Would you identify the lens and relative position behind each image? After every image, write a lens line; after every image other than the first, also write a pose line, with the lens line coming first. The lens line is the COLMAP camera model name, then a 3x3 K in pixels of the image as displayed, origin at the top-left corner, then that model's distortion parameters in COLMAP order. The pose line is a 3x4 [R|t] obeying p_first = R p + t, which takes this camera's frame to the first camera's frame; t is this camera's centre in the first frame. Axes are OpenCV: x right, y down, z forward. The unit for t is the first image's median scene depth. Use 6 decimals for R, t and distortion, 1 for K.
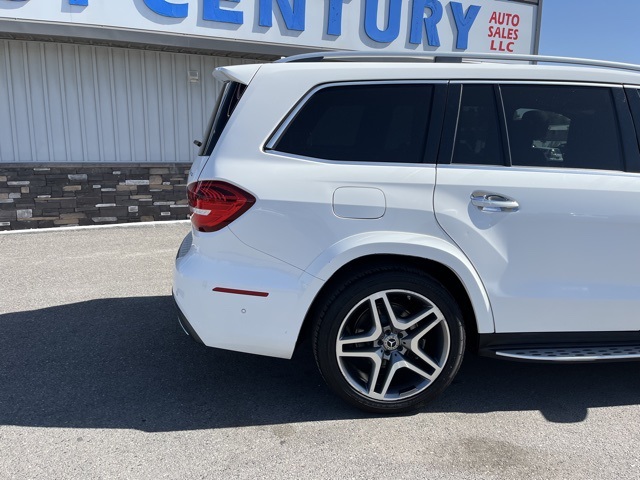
lens RADIAL K [[474.9, 0, 323.5], [0, 474.9, 234.4], [0, 0, 1]] dist [0.069791, -0.087643]
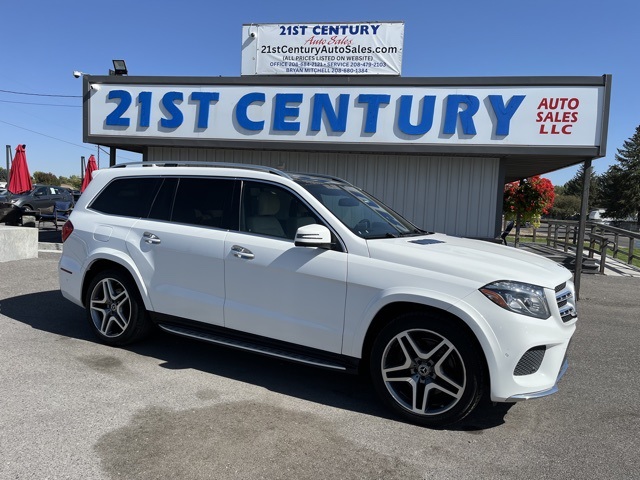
lens RADIAL K [[476.8, 0, 325.8], [0, 476.8, 238.8], [0, 0, 1]] dist [0.064262, -0.079231]
pose [[0.825592, 0.066734, -0.560307, 1.895421], [-0.147813, 0.983884, -0.100614, 0.022297], [0.544563, 0.165887, 0.822151, -0.183564]]
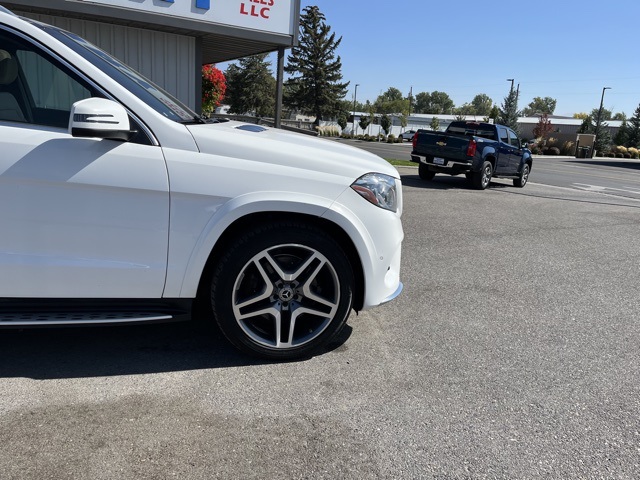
lens RADIAL K [[478.9, 0, 311.8], [0, 478.9, 231.4], [0, 0, 1]] dist [0.065569, -0.097740]
pose [[0.993214, 0.031636, 0.111919, 1.331891], [-0.035267, 0.998909, 0.030613, 0.035548], [-0.110829, -0.034352, 0.993246, 0.080505]]
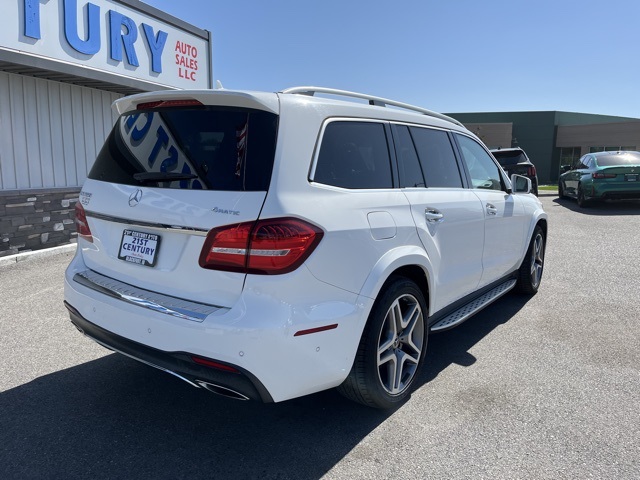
lens RADIAL K [[473.4, 0, 313.9], [0, 473.4, 243.2], [0, 0, 1]] dist [0.069423, -0.088031]
pose [[0.696257, -0.126228, 0.706607, -0.770749], [0.141342, 0.989252, 0.037449, -0.081672], [-0.703739, 0.073799, 0.706615, 0.295348]]
